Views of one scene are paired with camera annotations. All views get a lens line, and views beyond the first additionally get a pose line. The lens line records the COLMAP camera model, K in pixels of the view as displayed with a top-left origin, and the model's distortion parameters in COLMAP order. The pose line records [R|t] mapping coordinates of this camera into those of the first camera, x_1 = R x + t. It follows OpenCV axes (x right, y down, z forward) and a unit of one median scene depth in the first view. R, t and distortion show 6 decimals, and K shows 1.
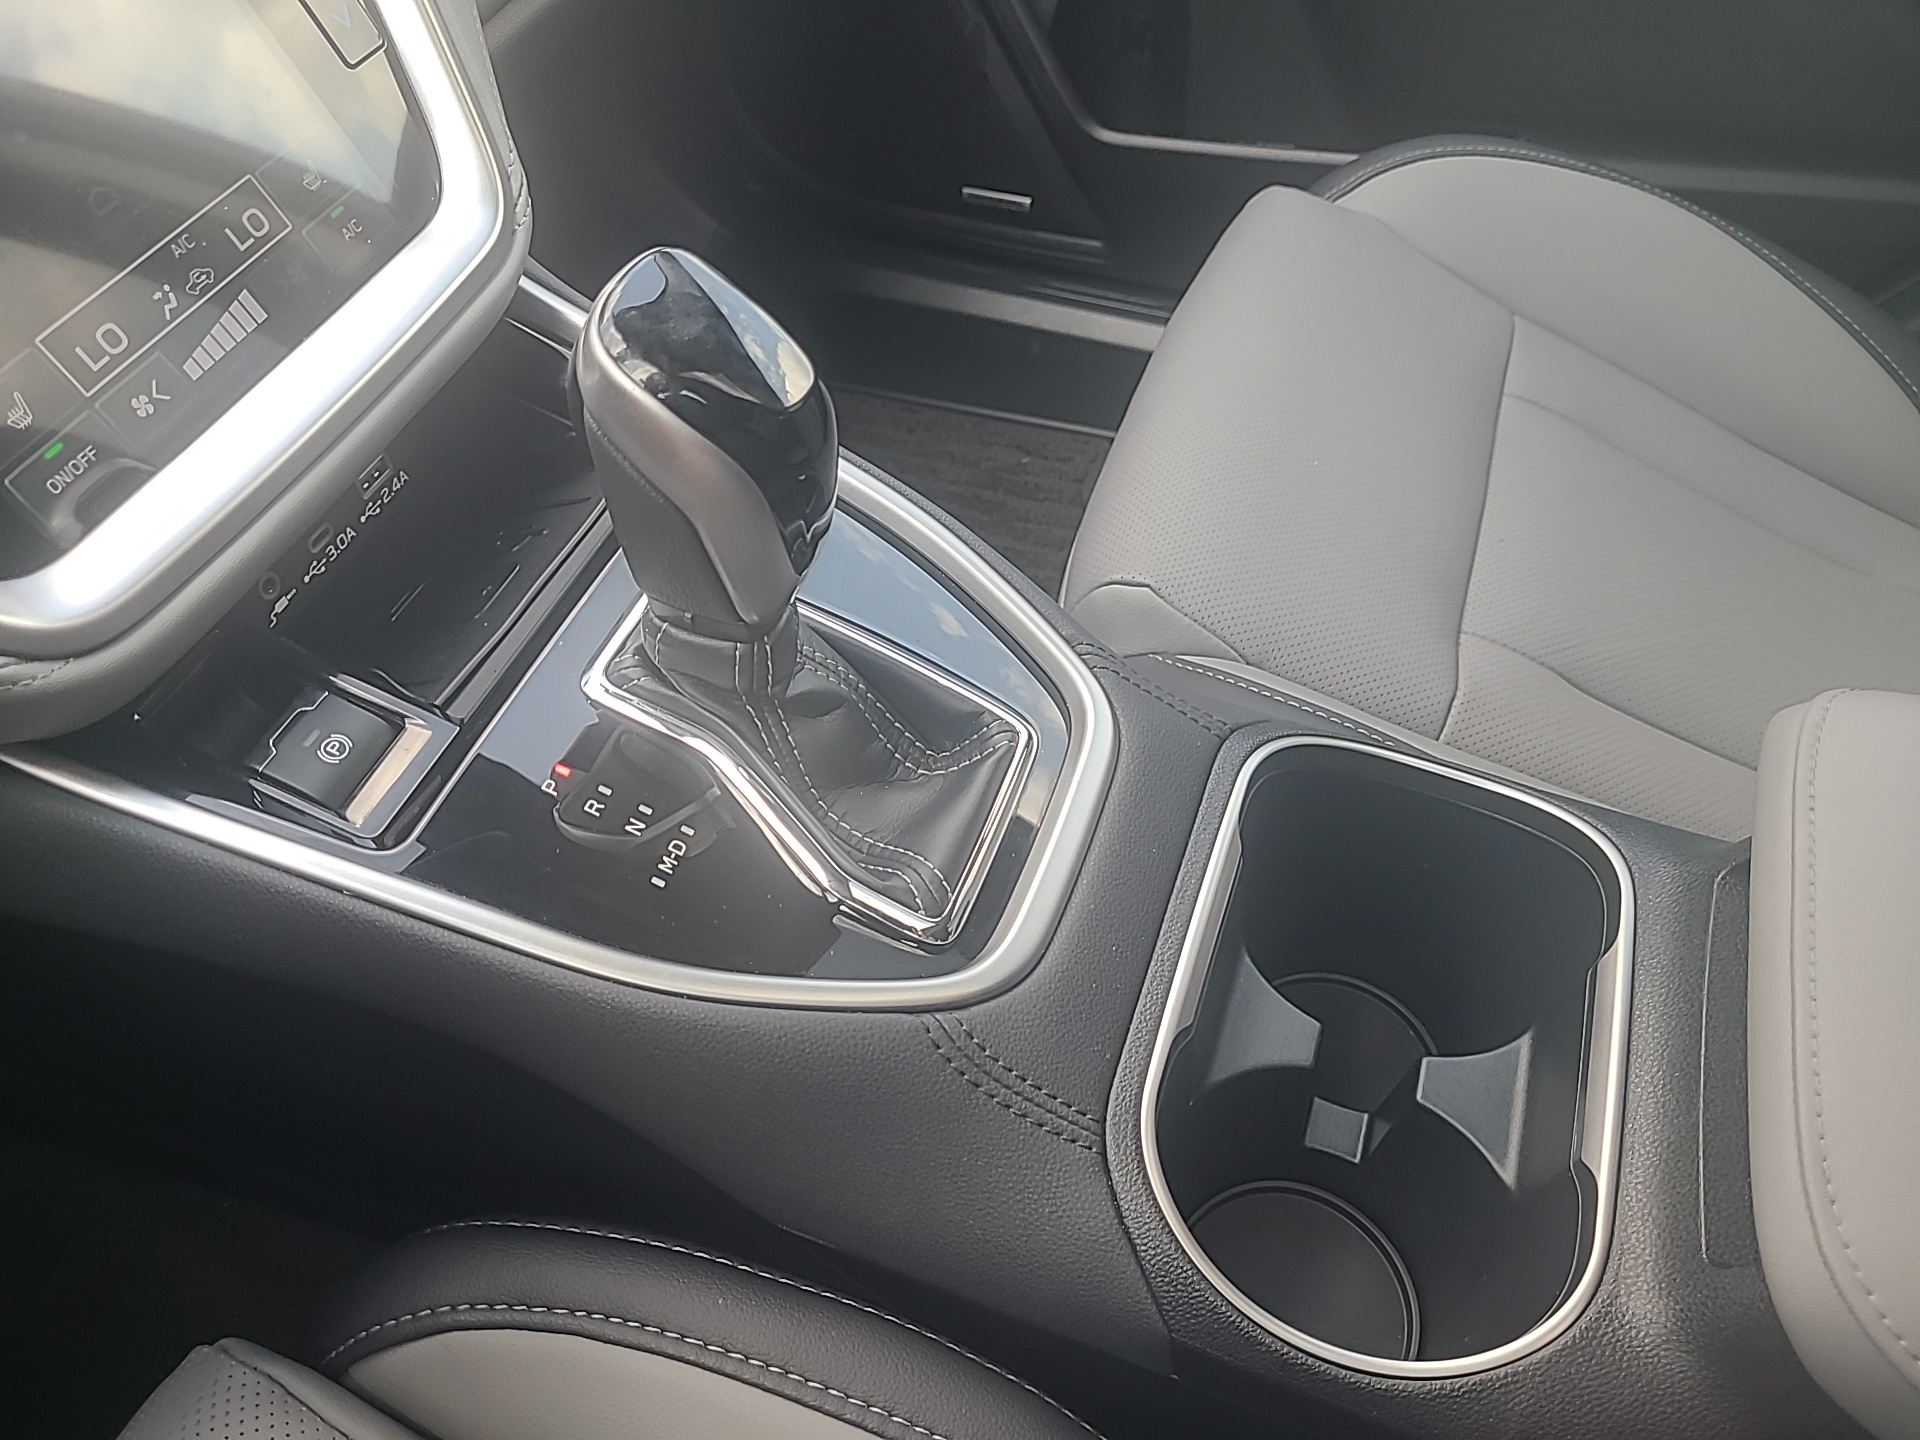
lens RADIAL K [[1469.3, 0, 959.6], [0, 1469.3, 755.3], [0, 0, 1]] dist [-0.001177, -0.001996]
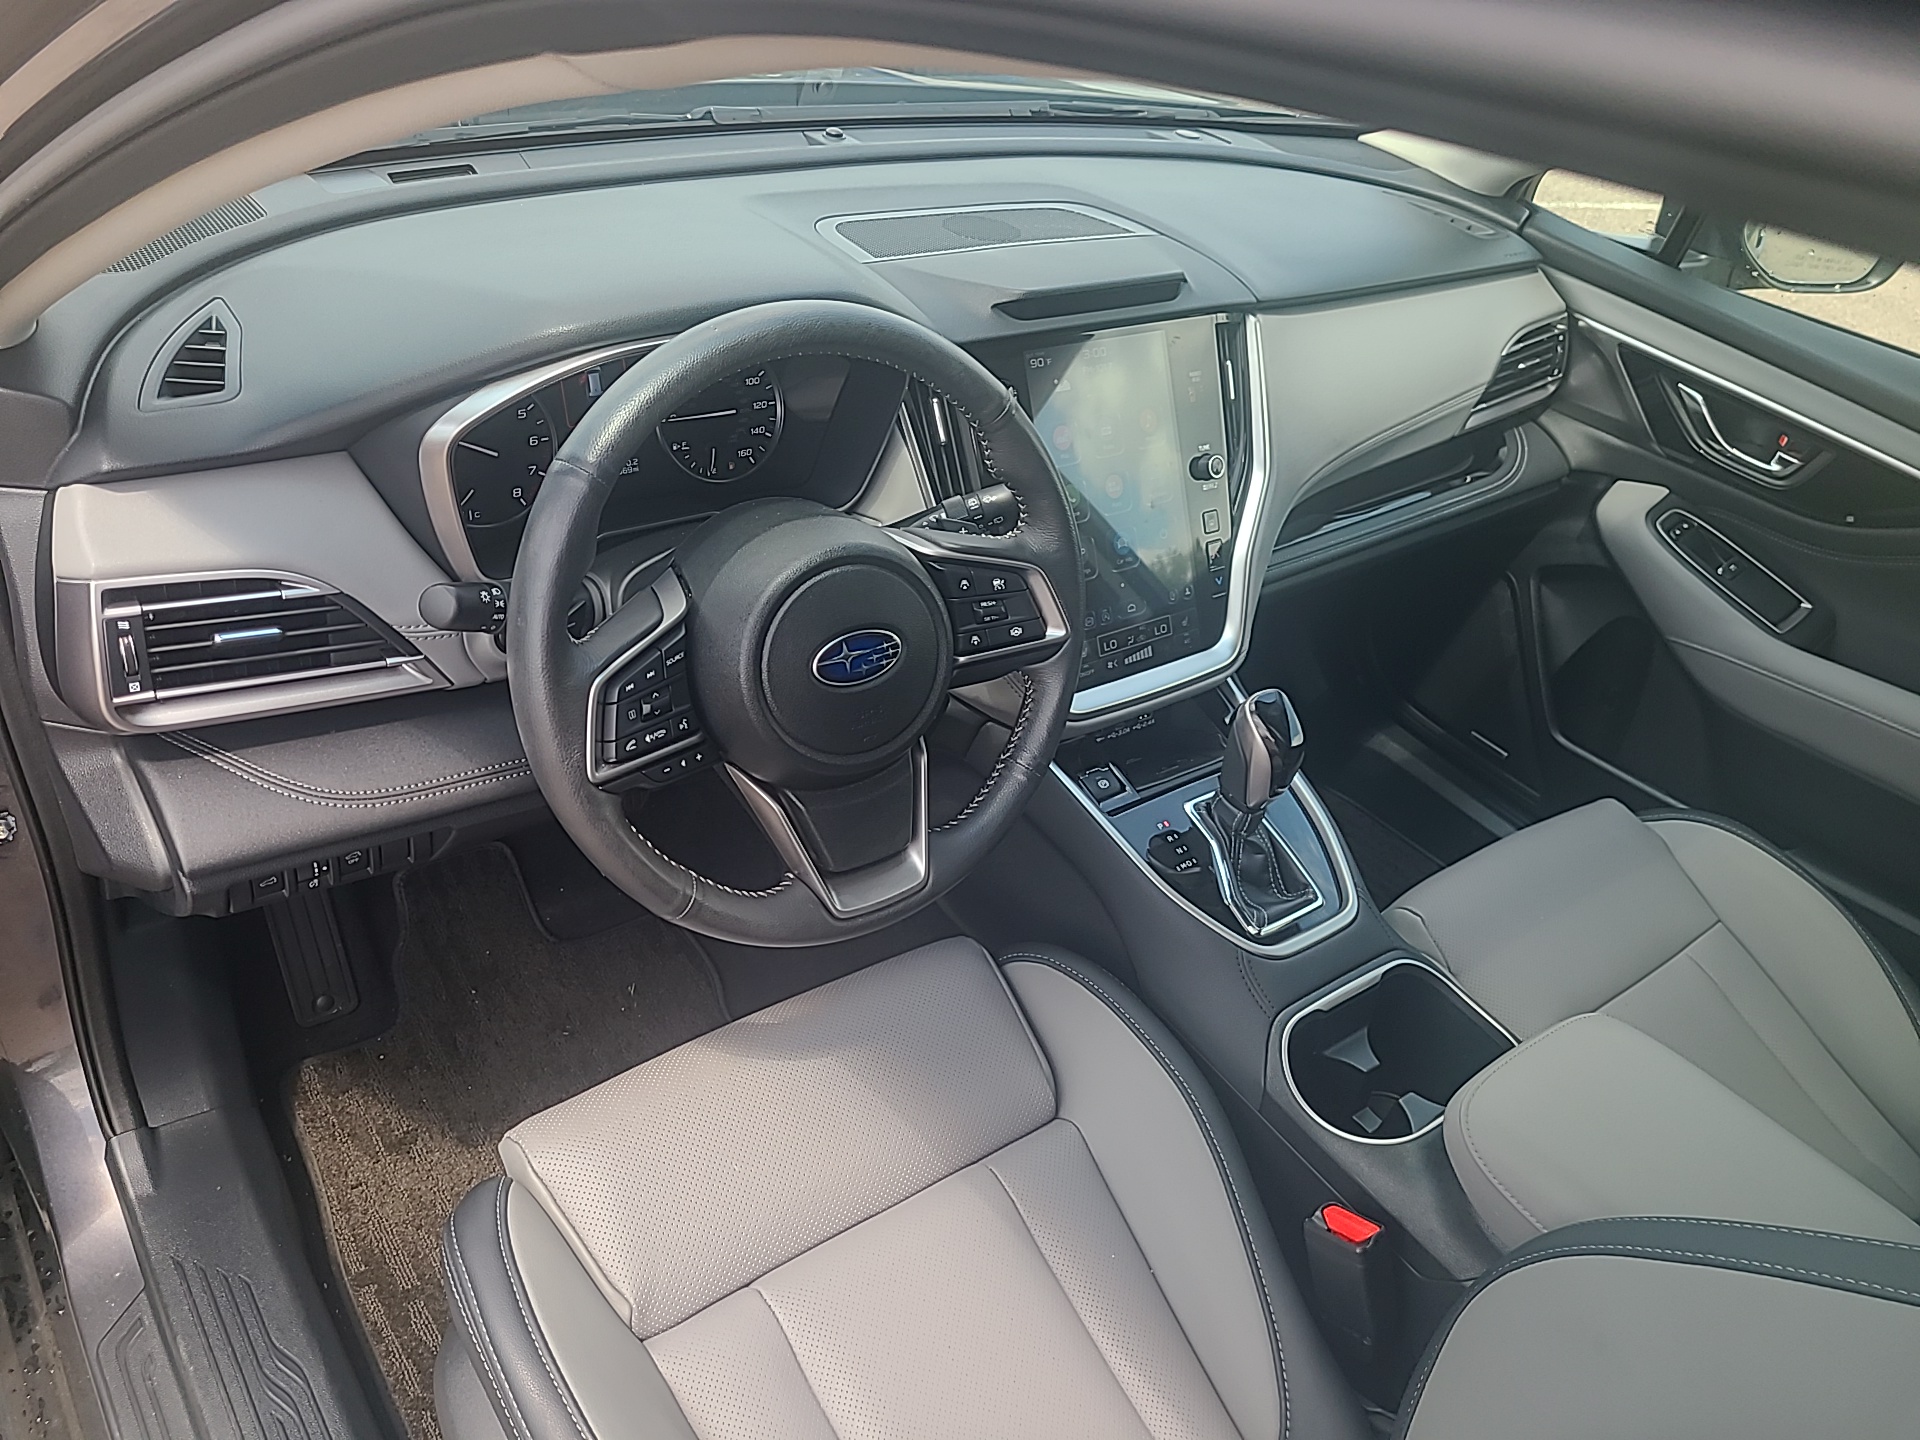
lens RADIAL K [[1462.7, 0, 992.5], [0, 1462.7, 725.2], [0, 0, 1]] dist [-0.010213, -0.006144]
pose [[0.833642, 0.406214, -0.374208, 0.405670], [-0.500099, 0.842724, -0.199293, 0.537547], [0.234399, 0.353280, 0.905677, -1.608620]]
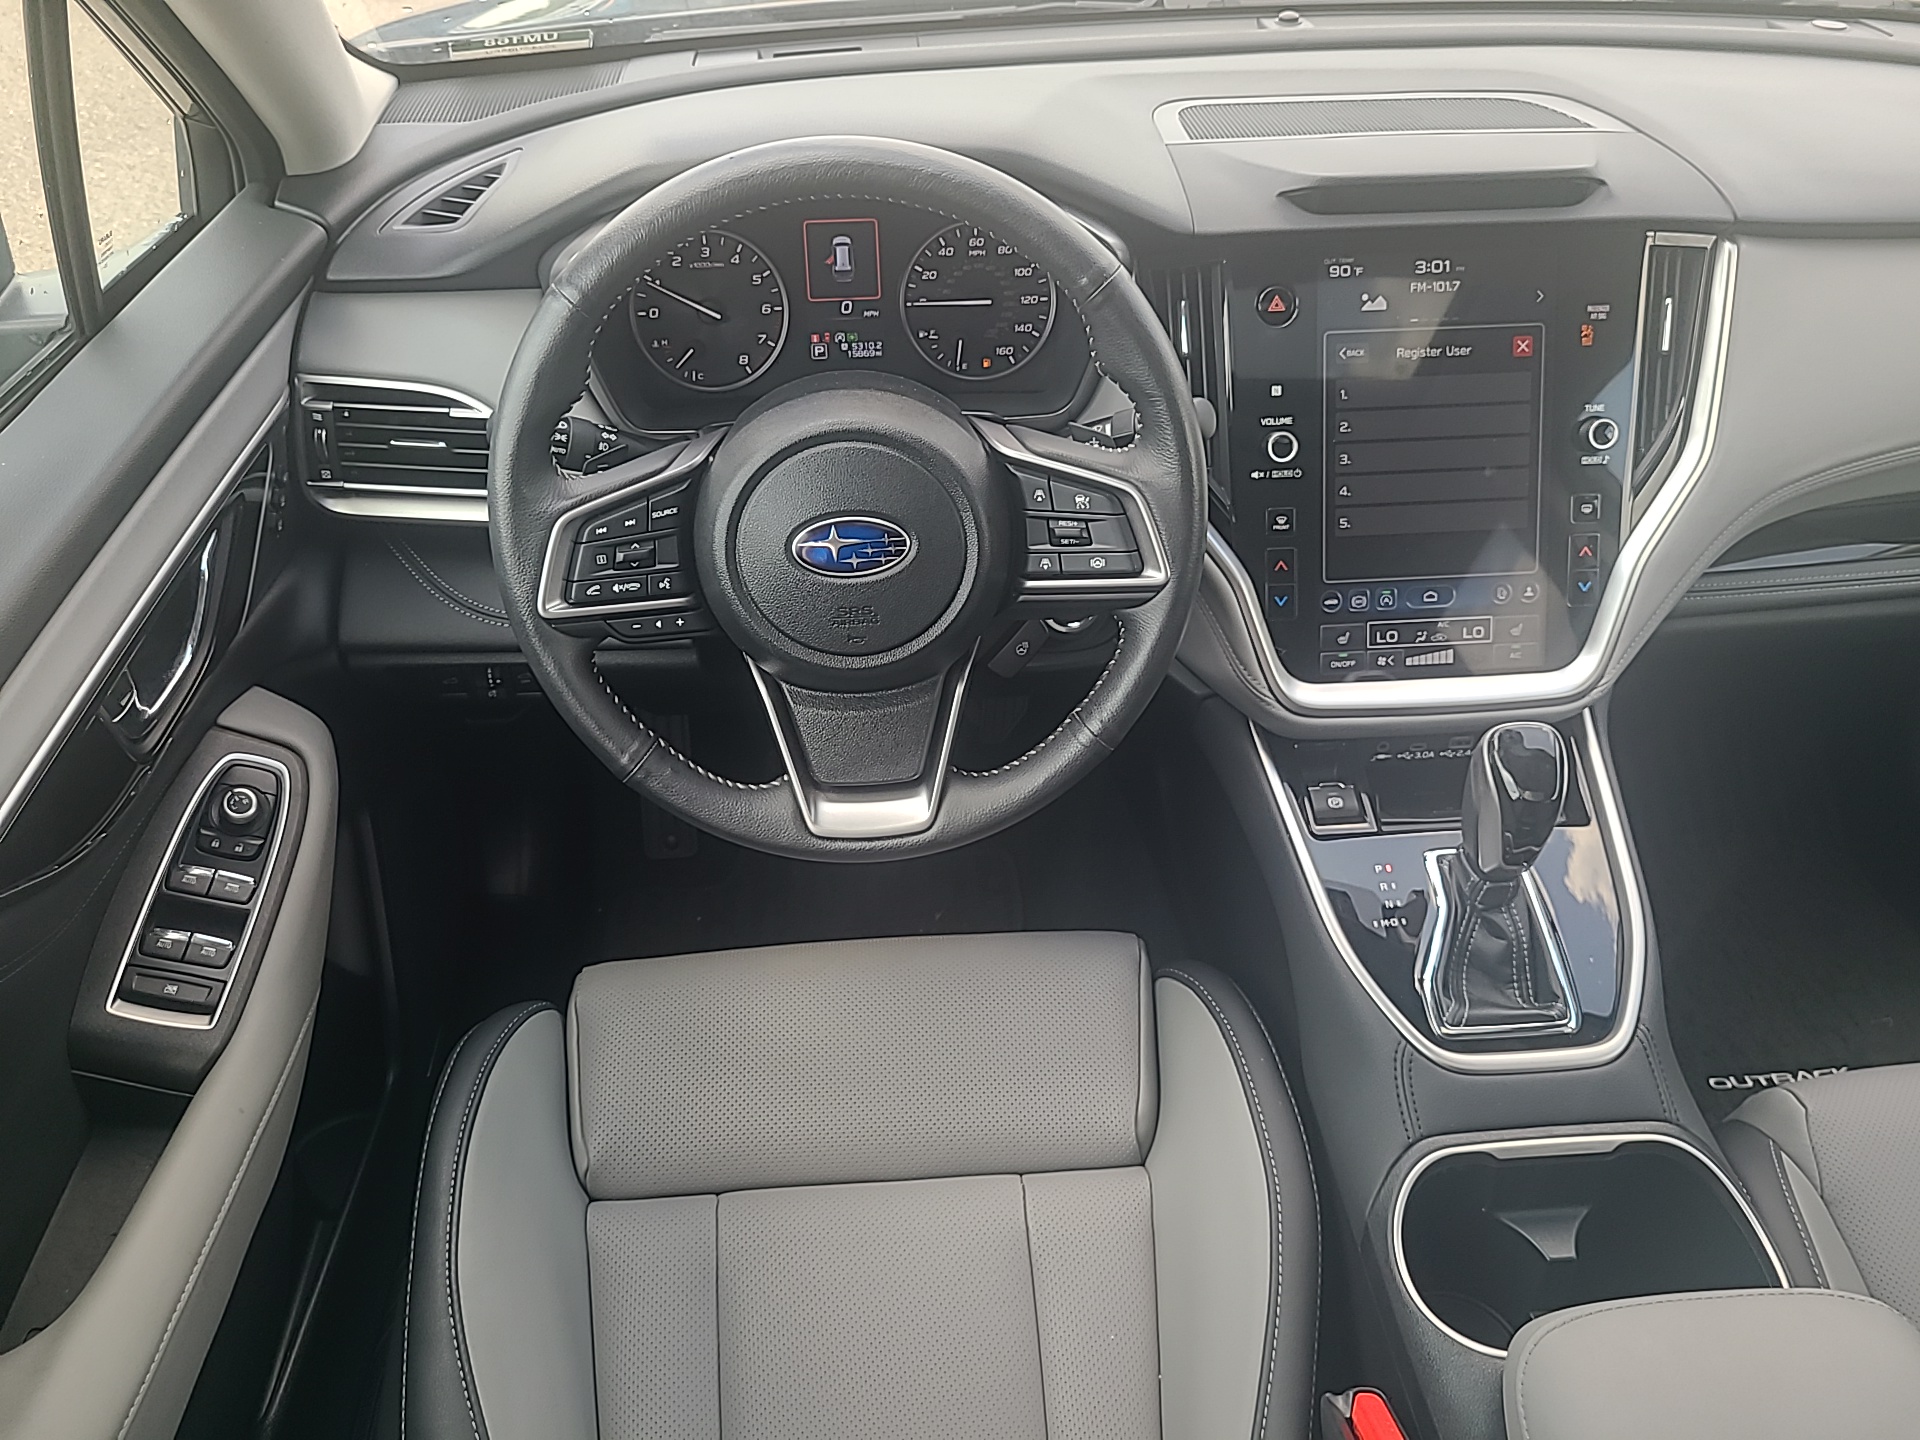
lens RADIAL K [[1469.3, 0, 959.6], [0, 1469.3, 755.3], [0, 0, 1]] dist [-0.001177, -0.001996]
pose [[0.412001, 0.563762, -0.715840, 0.906050], [-0.696247, 0.701568, 0.151798, 0.003934], [0.587789, 0.435860, 0.681565, -0.945591]]
